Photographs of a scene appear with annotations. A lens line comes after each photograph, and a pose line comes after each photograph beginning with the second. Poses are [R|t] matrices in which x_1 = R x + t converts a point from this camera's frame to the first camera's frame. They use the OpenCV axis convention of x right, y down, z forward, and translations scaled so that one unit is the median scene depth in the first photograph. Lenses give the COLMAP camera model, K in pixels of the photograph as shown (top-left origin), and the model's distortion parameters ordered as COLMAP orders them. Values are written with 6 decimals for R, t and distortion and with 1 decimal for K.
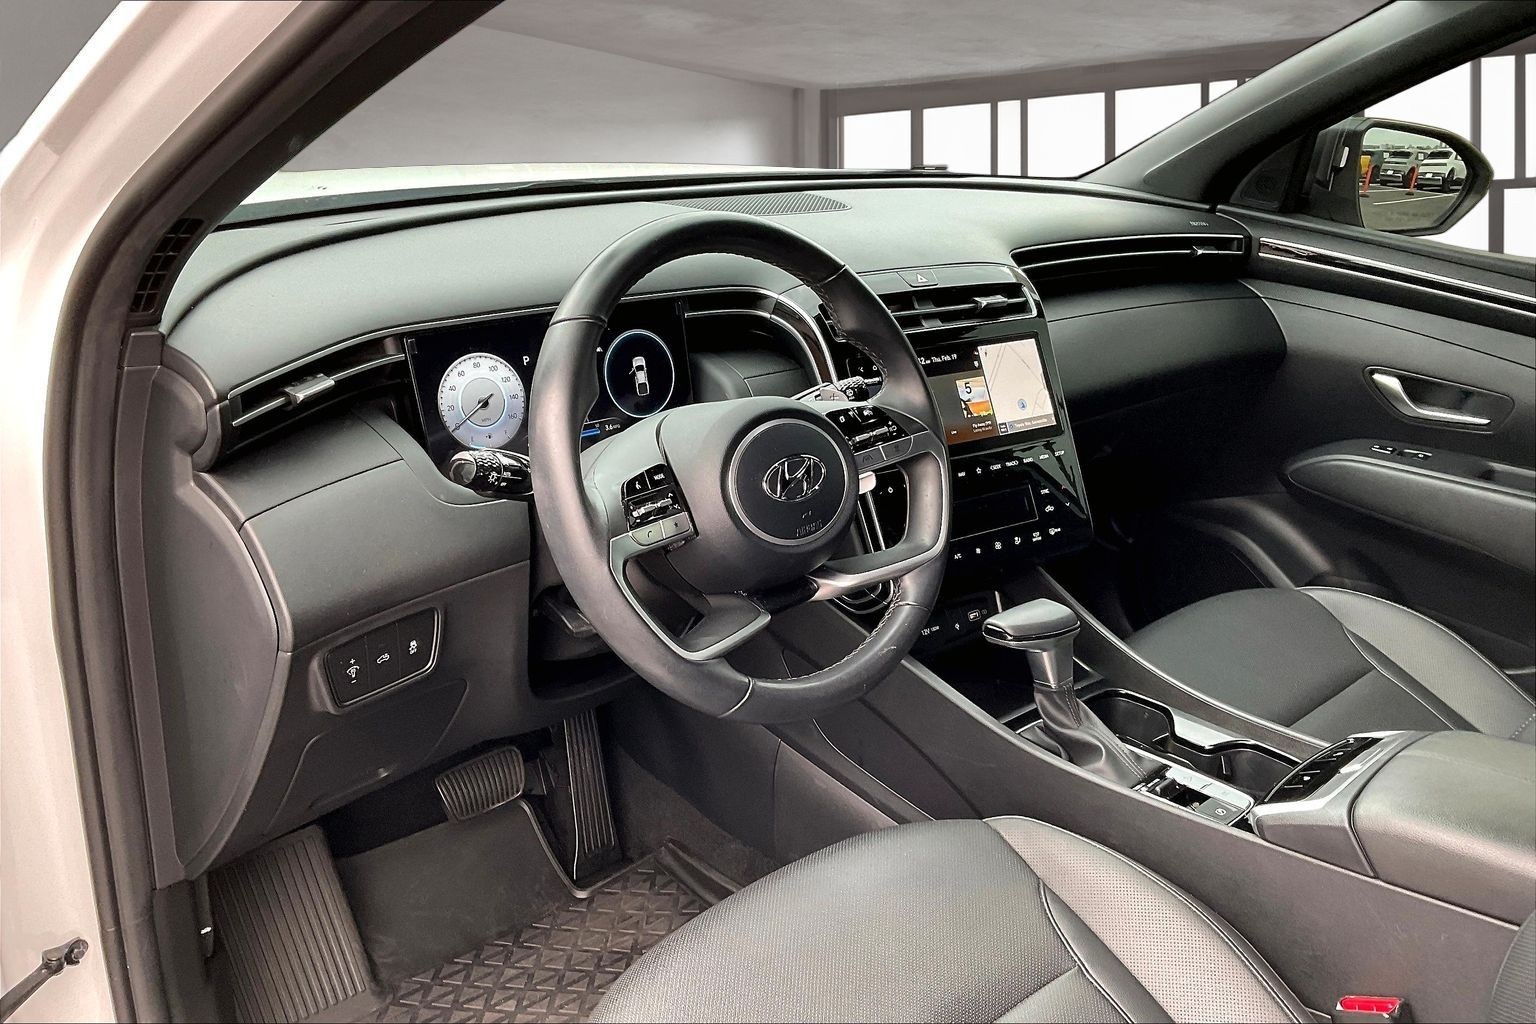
lens RADIAL K [[1278.6, 0, 768.0], [0, 1278.6, 512.0], [0, 0, 1]] dist [0.122167, -0.270035]
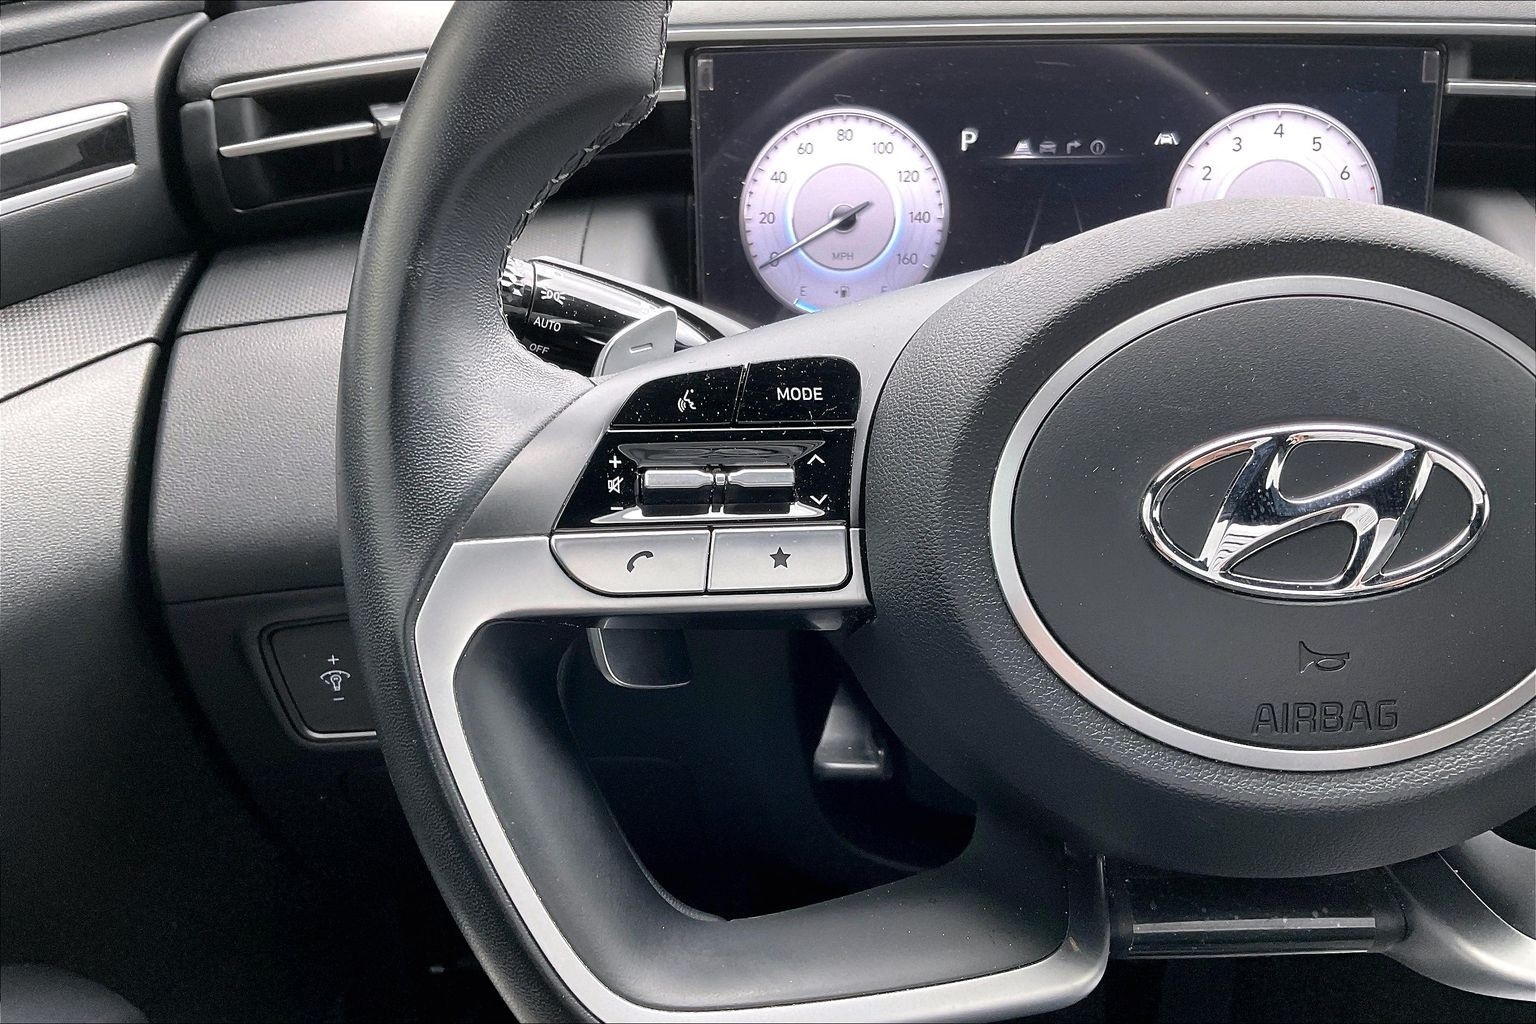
lens RADIAL K [[1278.6, 0, 768.0], [0, 1278.6, 512.0], [0, 0, 1]] dist [0.122167, -0.270035]
pose [[0.698127, 0.233129, -0.676956, 0.103005], [-0.217252, 0.969901, 0.109967, -0.026941], [0.682217, 0.070299, 0.727763, 0.653025]]
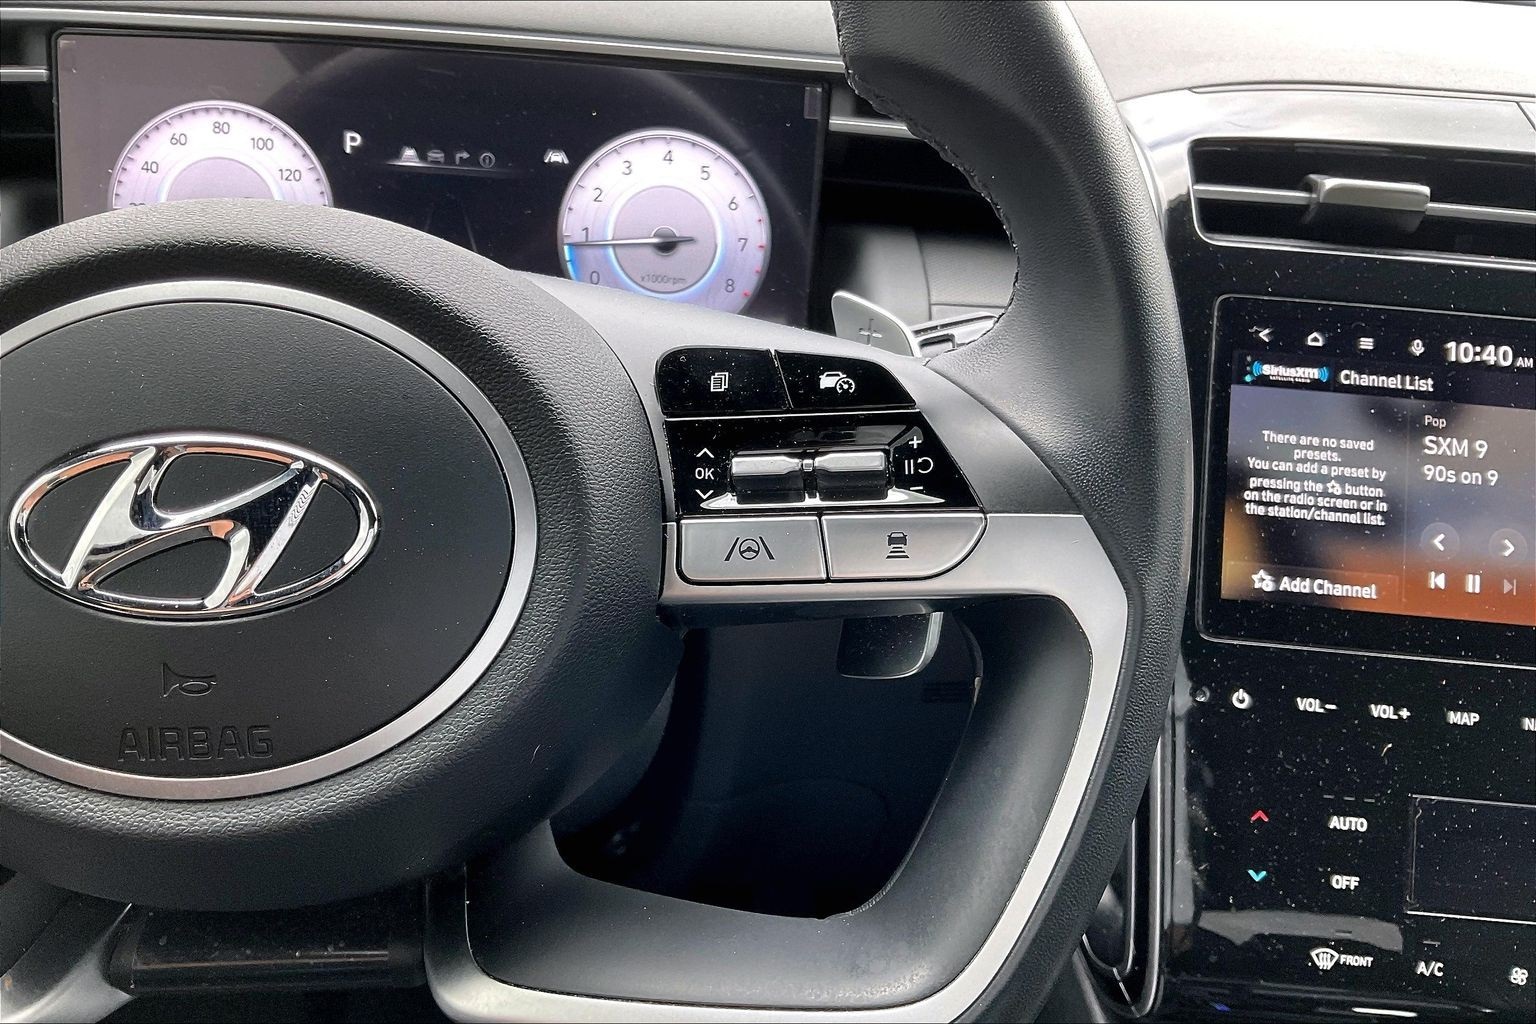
lens RADIAL K [[1278.6, 0, 768.0], [0, 1278.6, 512.0], [0, 0, 1]] dist [0.122167, -0.270035]
pose [[0.777002, 0.244401, -0.580117, 0.214060], [-0.256254, 0.964545, 0.063135, -0.062993], [0.574979, 0.099601, 0.812083, 0.761187]]
